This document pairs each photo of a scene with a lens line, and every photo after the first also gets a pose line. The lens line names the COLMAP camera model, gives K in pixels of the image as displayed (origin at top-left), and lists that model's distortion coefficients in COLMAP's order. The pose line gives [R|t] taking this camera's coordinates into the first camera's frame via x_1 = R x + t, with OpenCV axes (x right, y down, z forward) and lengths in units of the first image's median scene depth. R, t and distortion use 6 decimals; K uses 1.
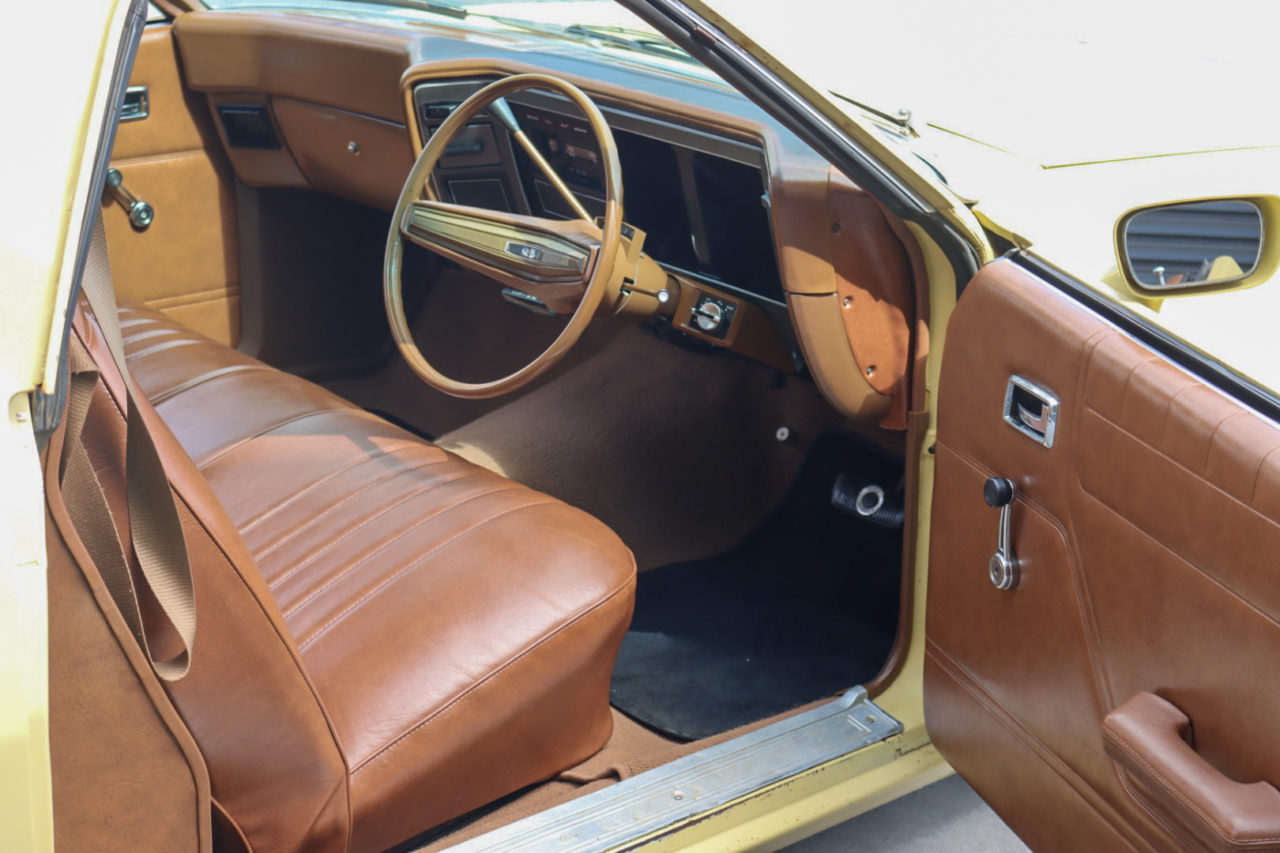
lens RADIAL K [[2183.3, 0, 640.0], [0, 2183.3, 426.5], [0, 0, 1]] dist [0.012820, -0.049015]
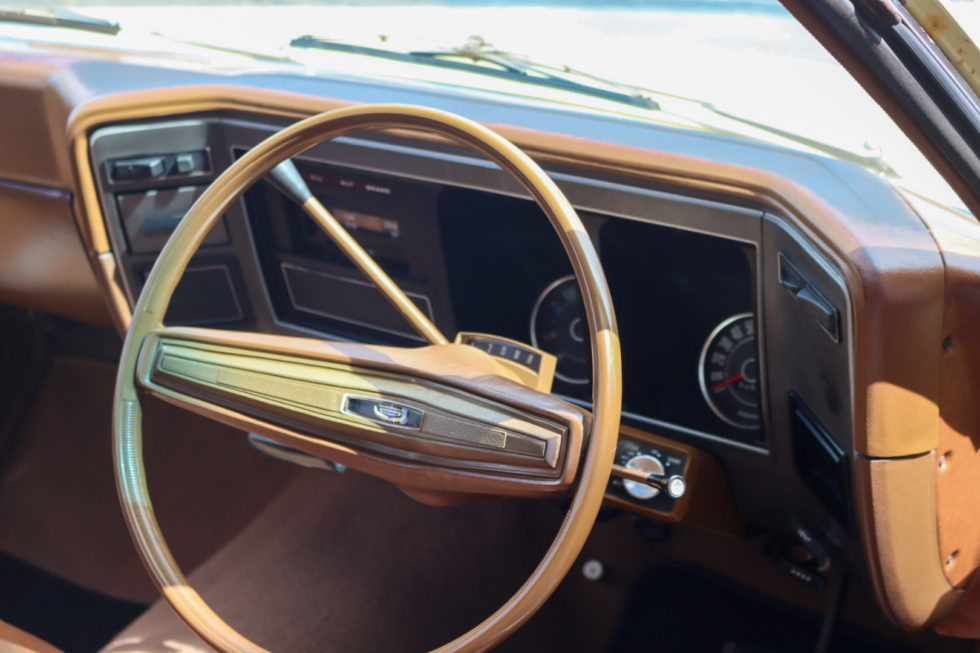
lens RADIAL K [[1671.6, 0, 490.0], [0, 1671.6, 326.5], [0, 0, 1]] dist [0.012820, -0.049015]
pose [[0.966621, -0.072356, 0.245781, -0.128281], [0.078757, 0.996760, -0.016304, -0.090434], [-0.243805, 0.035117, 0.969188, 0.548658]]
